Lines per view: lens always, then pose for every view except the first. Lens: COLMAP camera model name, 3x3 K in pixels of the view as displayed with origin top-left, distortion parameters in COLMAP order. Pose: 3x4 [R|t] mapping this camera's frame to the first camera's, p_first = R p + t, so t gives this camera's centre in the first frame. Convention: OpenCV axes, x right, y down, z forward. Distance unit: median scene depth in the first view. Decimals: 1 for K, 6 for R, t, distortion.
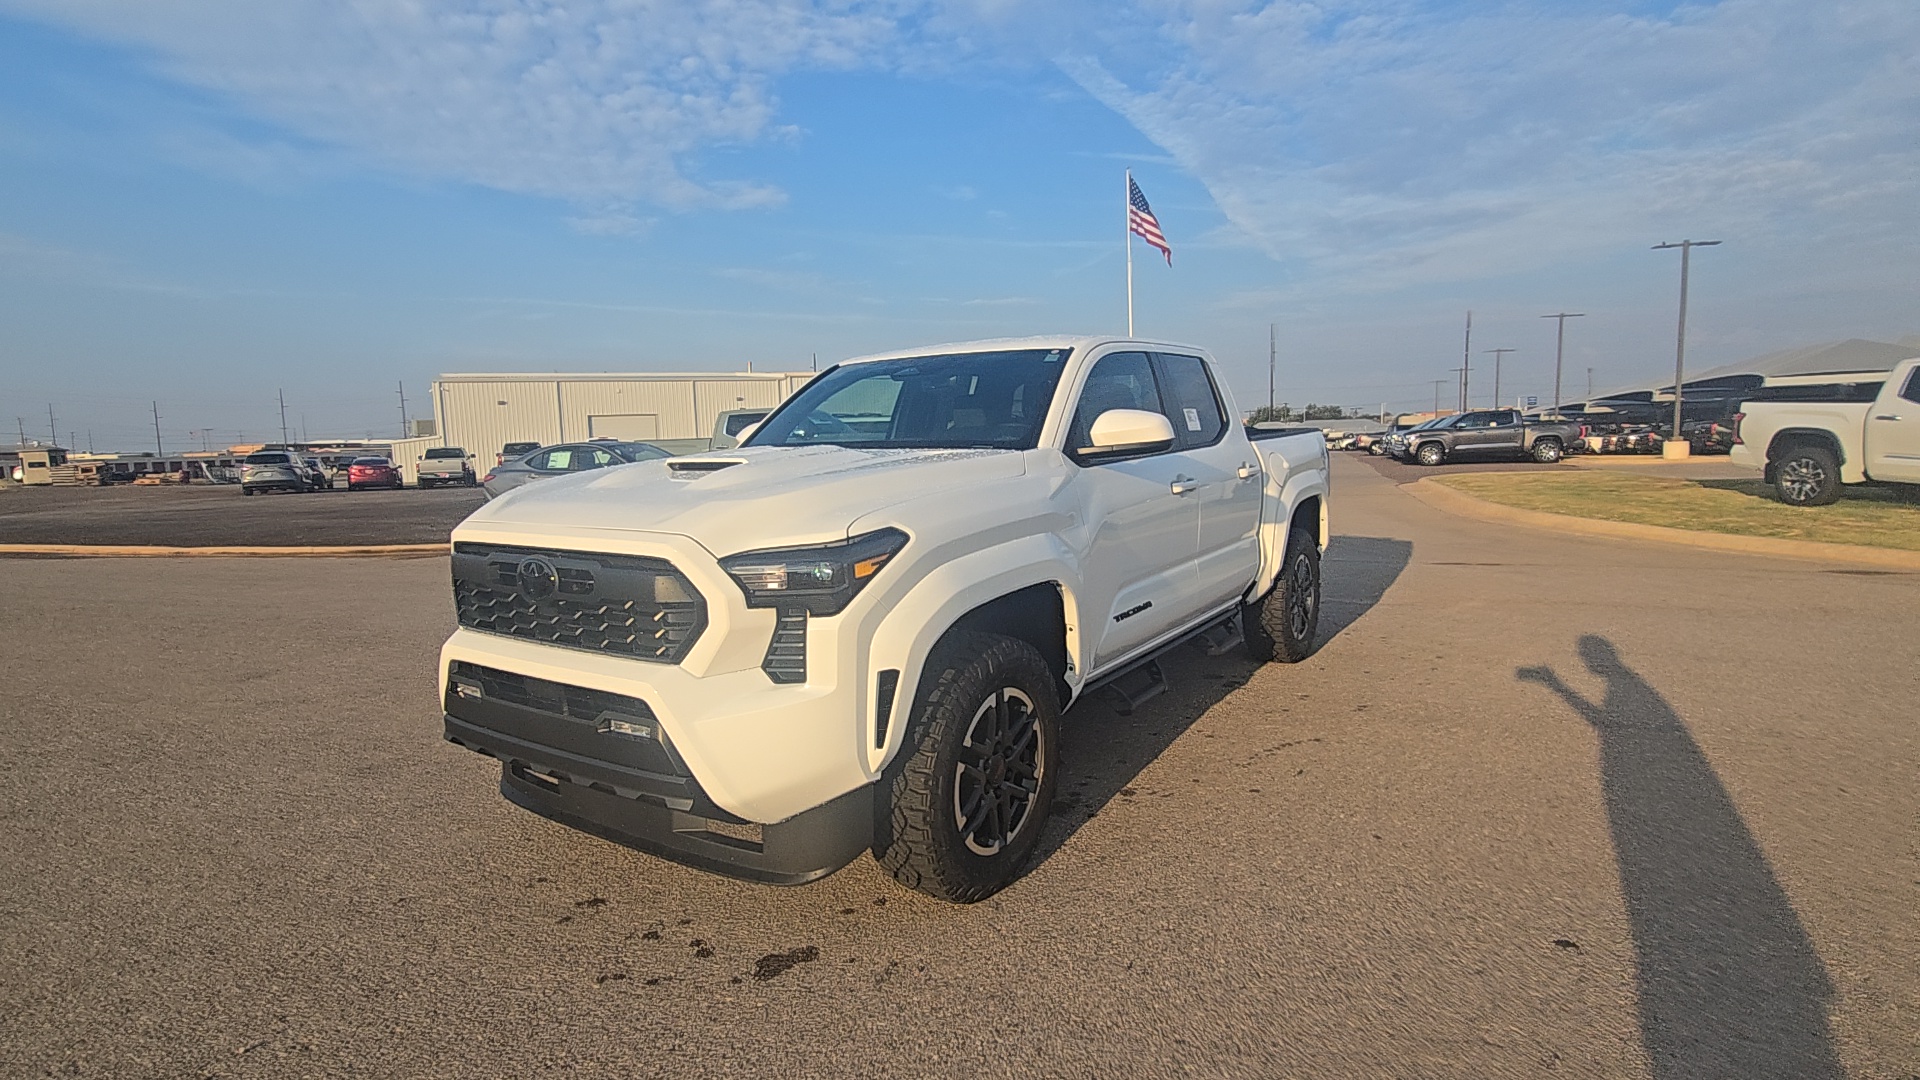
lens RADIAL K [[970.8, 0, 953.3], [0, 970.8, 539.2], [0, 0, 1]] dist [-0.000354, 0.000608]
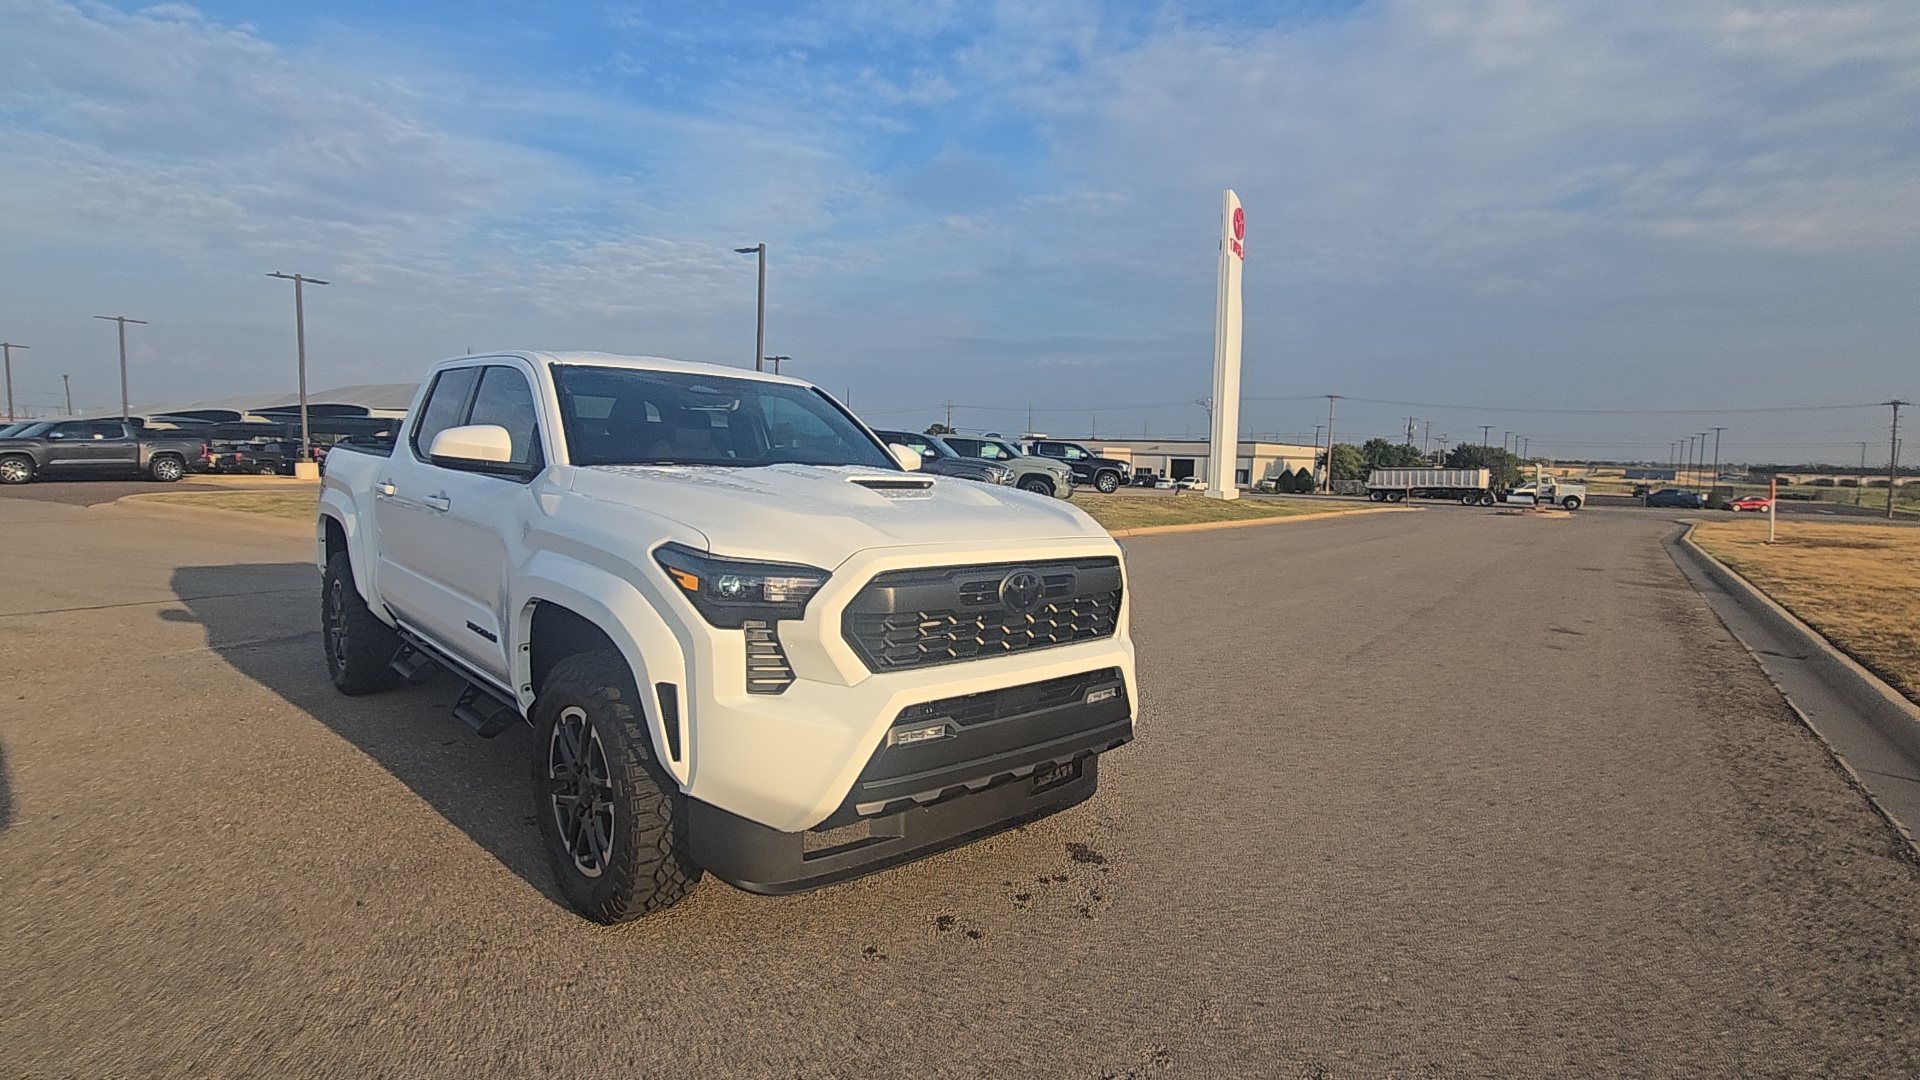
lens RADIAL K [[970.8, 0, 953.3], [0, 970.8, 539.2], [0, 0, 1]] dist [-0.000354, 0.000608]
pose [[0.221320, -0.048969, 0.973971, -0.595009], [0.068666, 0.997042, 0.034526, -0.023017], [-0.972781, 0.059237, 0.224028, 0.336537]]
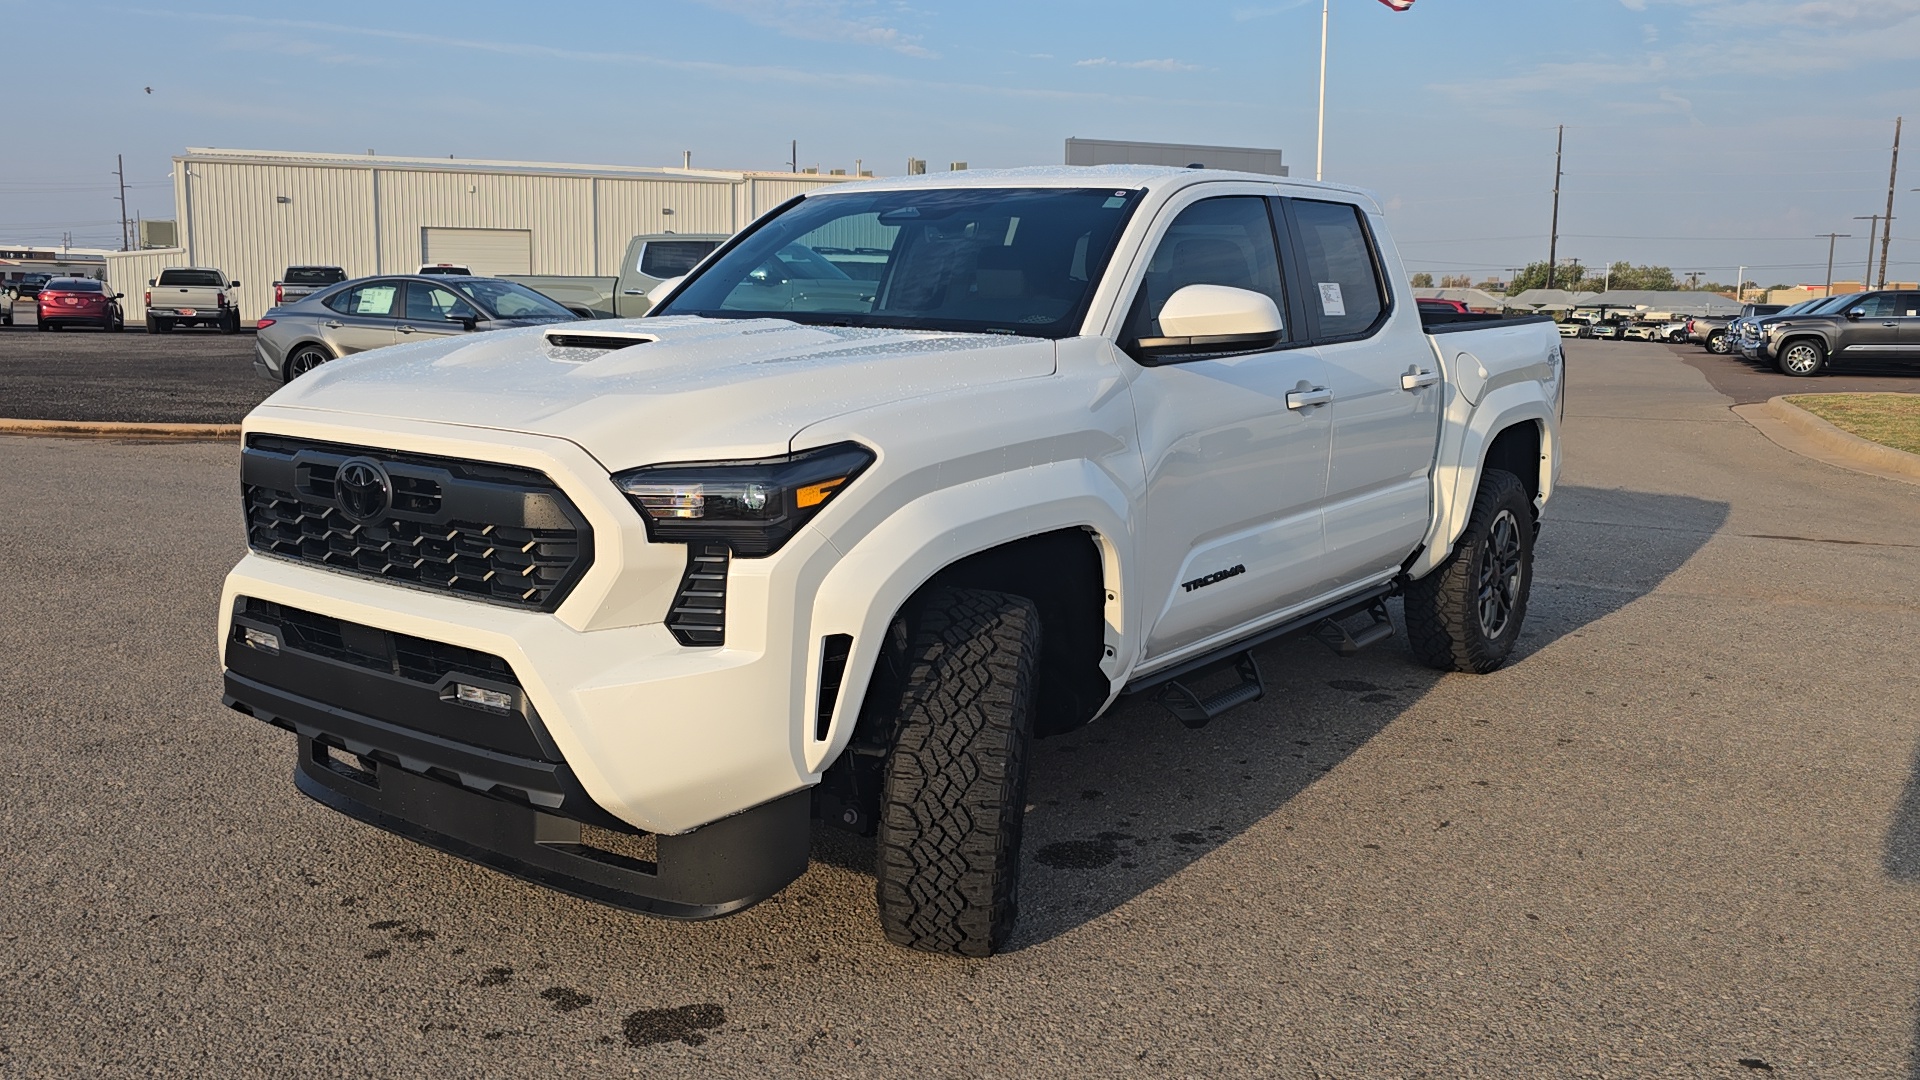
lens RADIAL K [[1619.5, 0, 1007.9], [0, 1619.5, 450.1], [0, 0, 1]] dist [0.002047, 0.002317]
pose [[0.998642, 0.051953, -0.003888, 0.023844], [-0.051966, 0.998644, -0.003261, -0.003056], [0.003713, 0.003459, 0.999987, -0.088399]]
